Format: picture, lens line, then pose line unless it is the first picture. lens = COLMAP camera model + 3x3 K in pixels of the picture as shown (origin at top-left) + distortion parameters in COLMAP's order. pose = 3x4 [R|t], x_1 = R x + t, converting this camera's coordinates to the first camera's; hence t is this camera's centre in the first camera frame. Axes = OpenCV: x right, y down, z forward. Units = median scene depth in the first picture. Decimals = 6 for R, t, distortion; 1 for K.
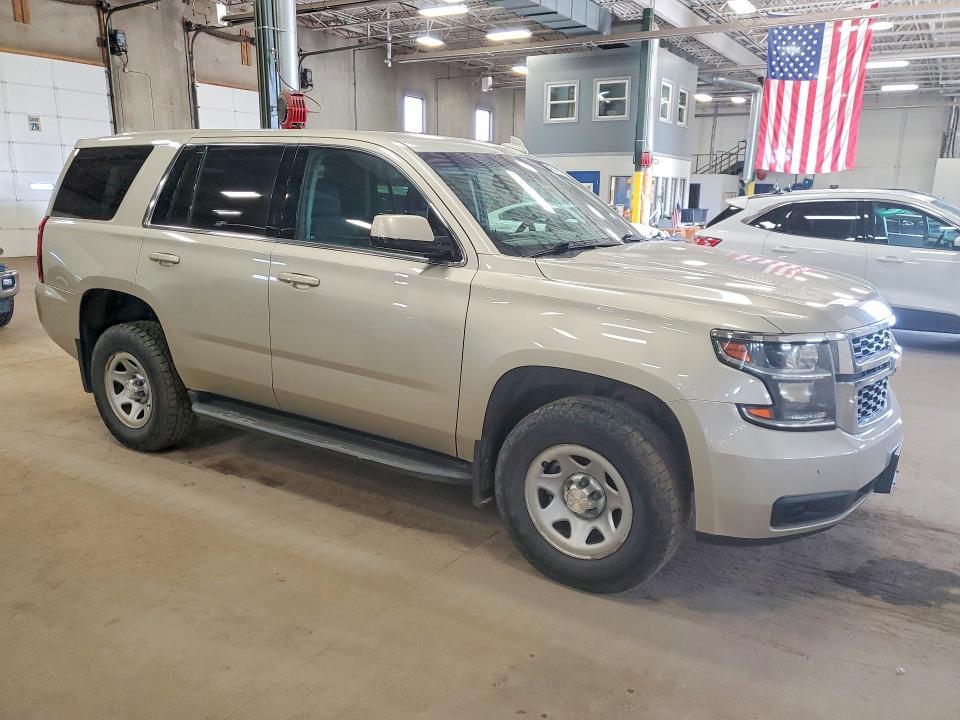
lens RADIAL K [[762.2, 0, 484.1], [0, 762.2, 361.2], [0, 0, 1]] dist [0.021576, -0.014064]
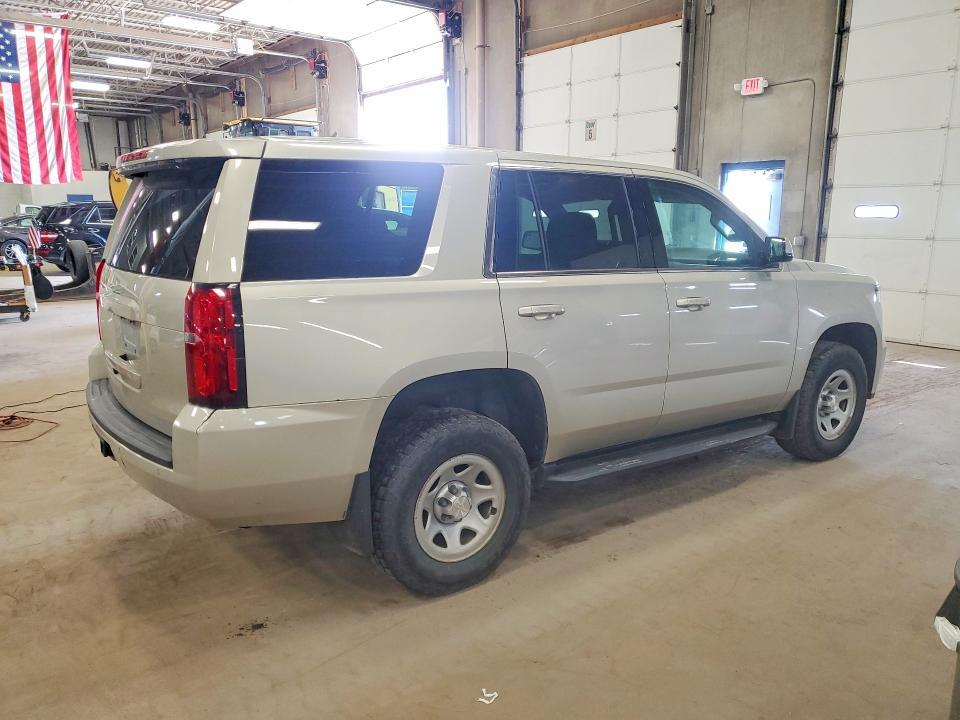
lens RADIAL K [[762.2, 0, 483.8], [0, 762.2, 358.4], [0, 0, 1]] dist [0.021576, -0.014064]
pose [[0.344349, -0.190095, 0.919395, -1.183360], [0.200577, 0.971573, 0.125760, -0.198060], [-0.917166, 0.141104, 0.372689, 0.767021]]
